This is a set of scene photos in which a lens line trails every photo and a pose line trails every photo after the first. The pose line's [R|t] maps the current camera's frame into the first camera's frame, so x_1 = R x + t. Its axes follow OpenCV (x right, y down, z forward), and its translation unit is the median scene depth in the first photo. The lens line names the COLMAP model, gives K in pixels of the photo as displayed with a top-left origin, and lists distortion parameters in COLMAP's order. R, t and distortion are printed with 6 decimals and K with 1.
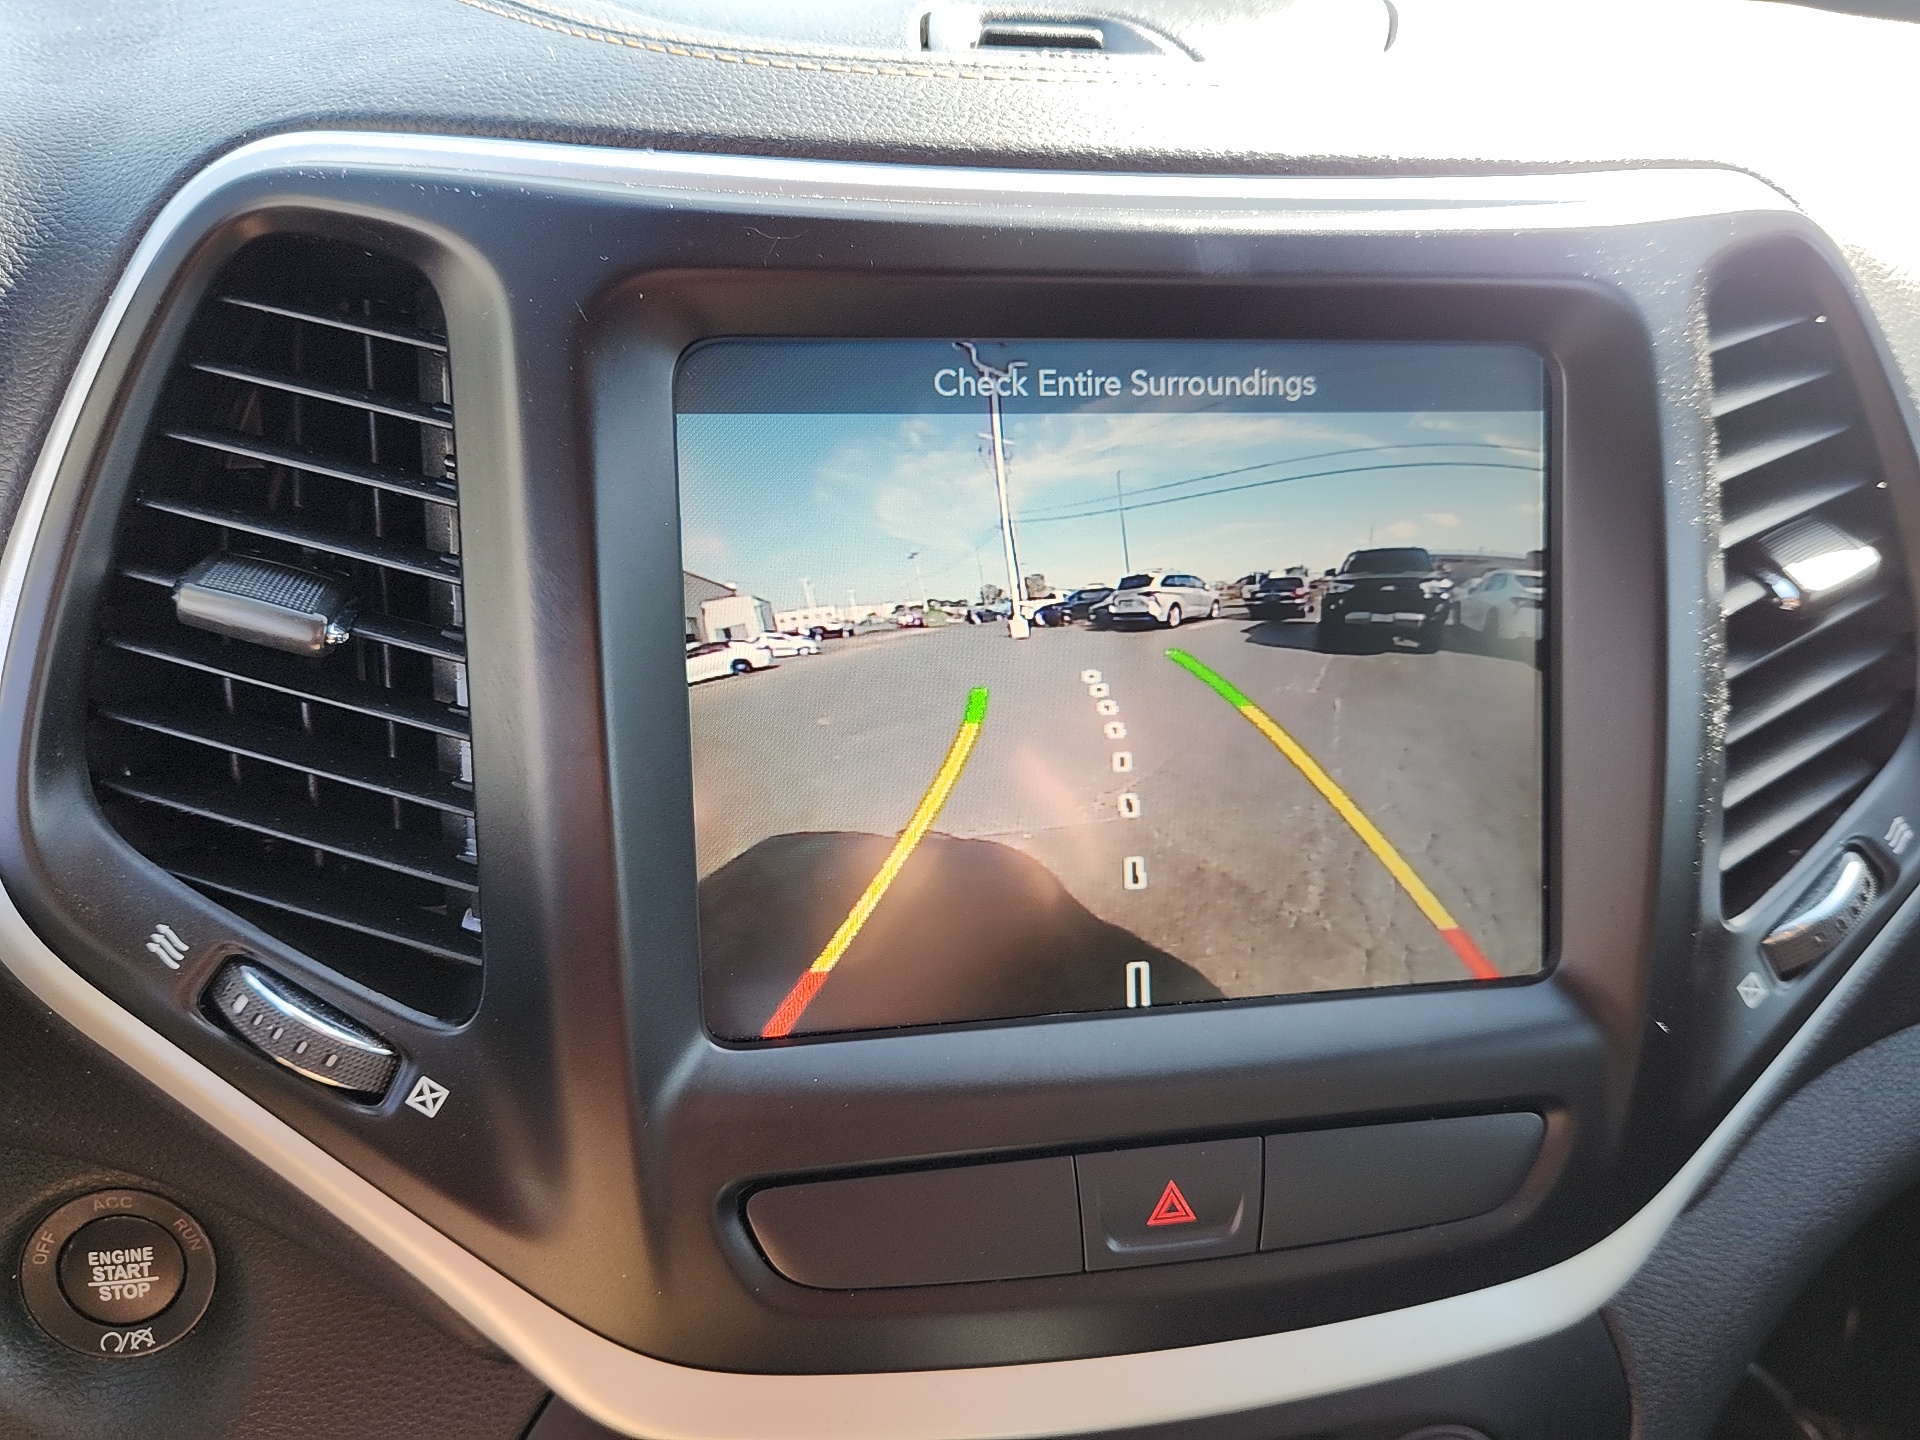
lens RADIAL K [[1537.8, 0, 962.9], [0, 1537.8, 715.7], [0, 0, 1]] dist [0.047008, -0.064990]
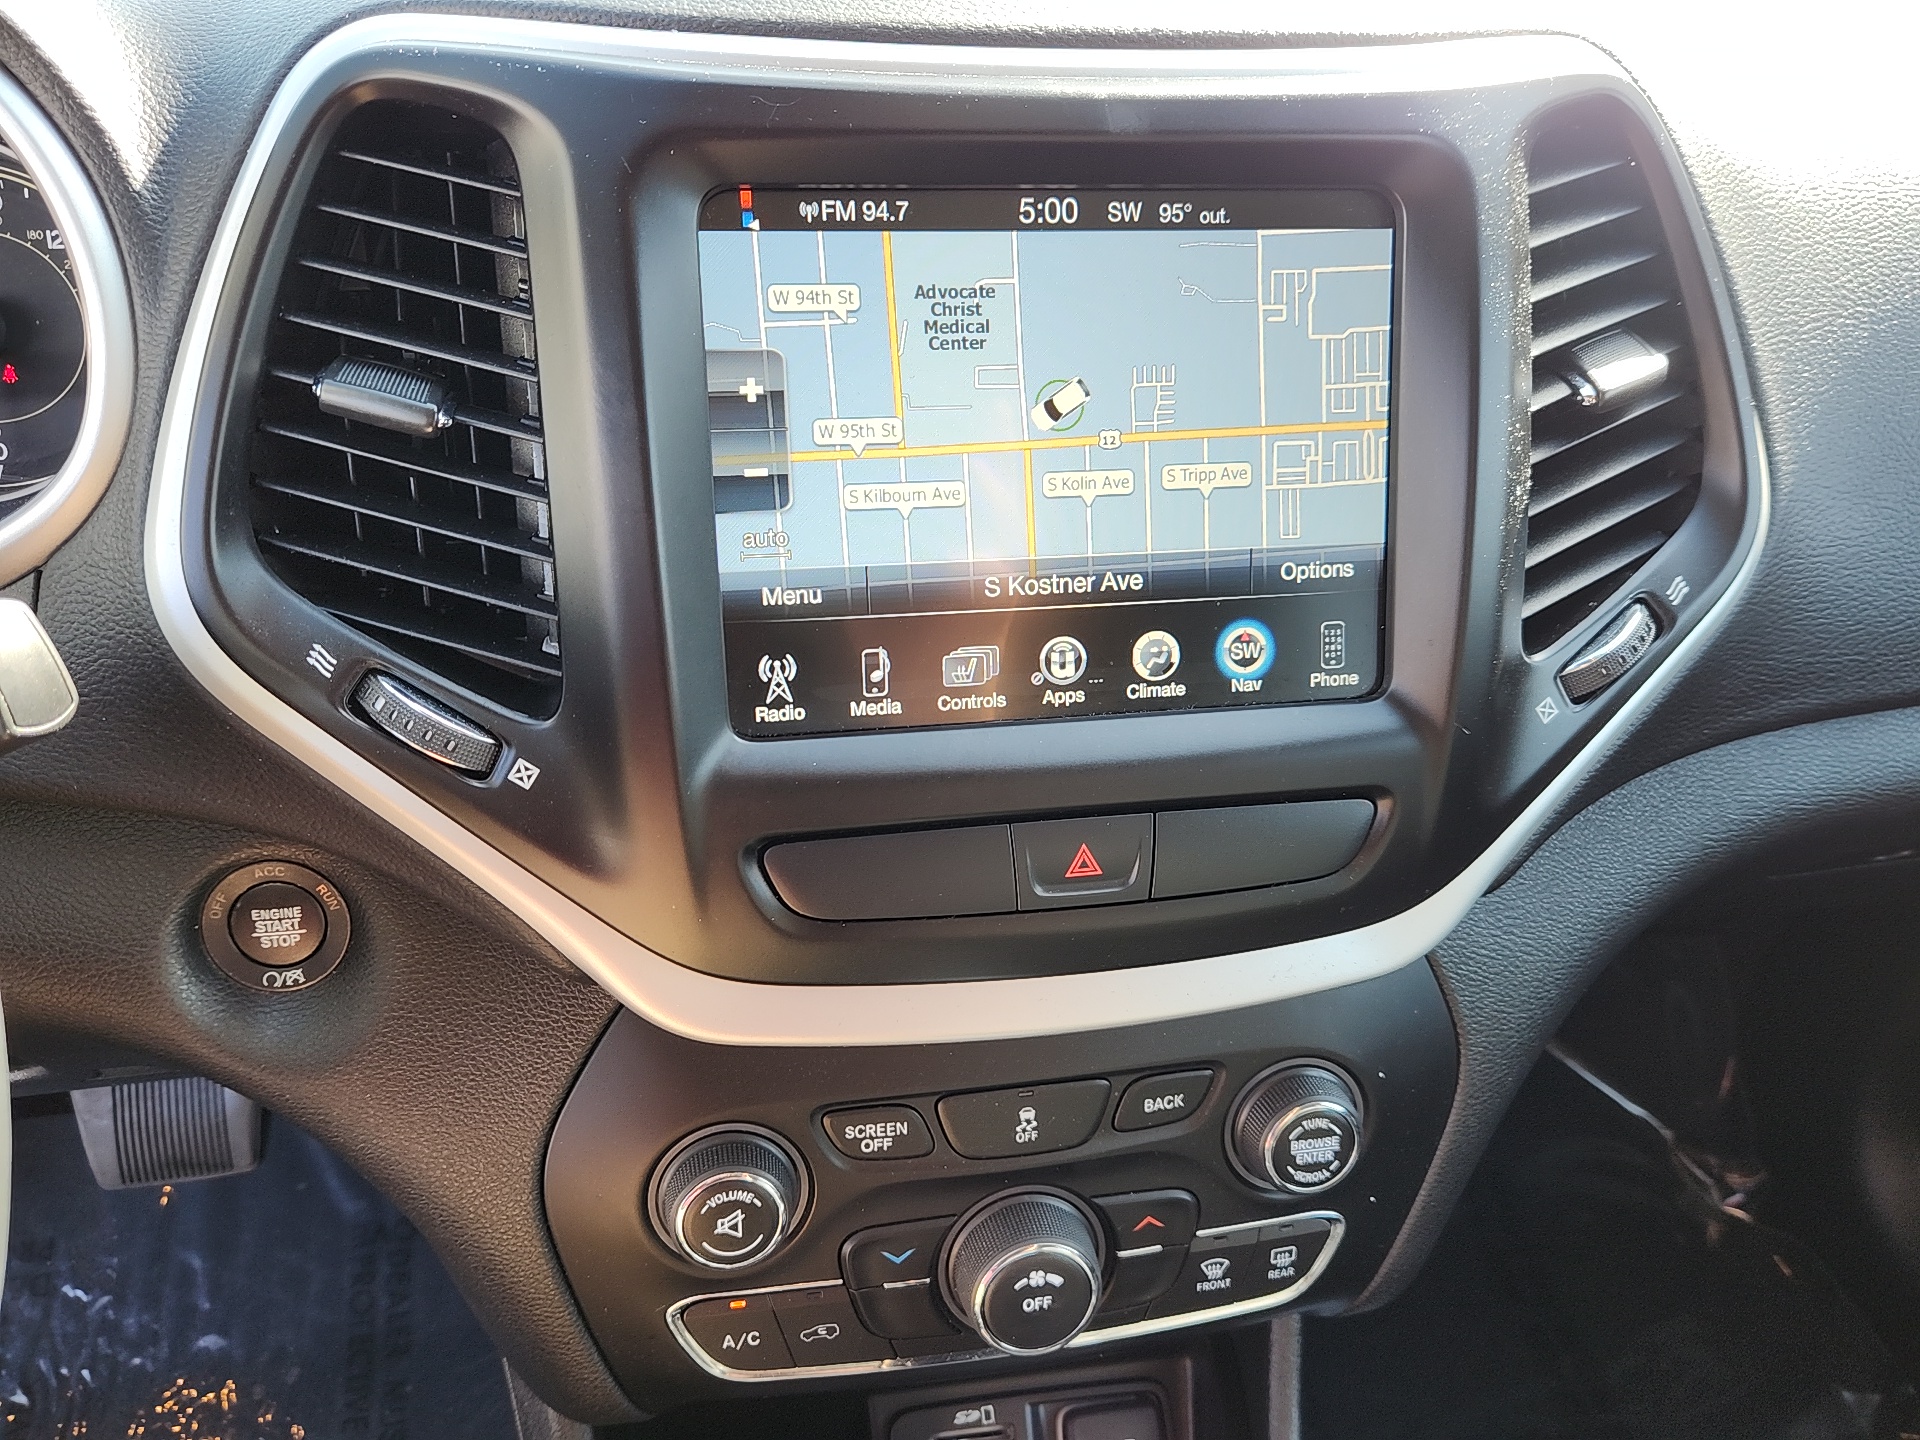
lens RADIAL K [[1521.0, 0, 952.1], [0, 1521.0, 712.4], [0, 0, 1]] dist [0.072646, -0.103658]
pose [[0.999983, -0.002162, 0.005430, 0.015905], [0.001567, 0.994226, 0.107294, 0.050373], [-0.005630, -0.107283, 0.994213, -0.293493]]
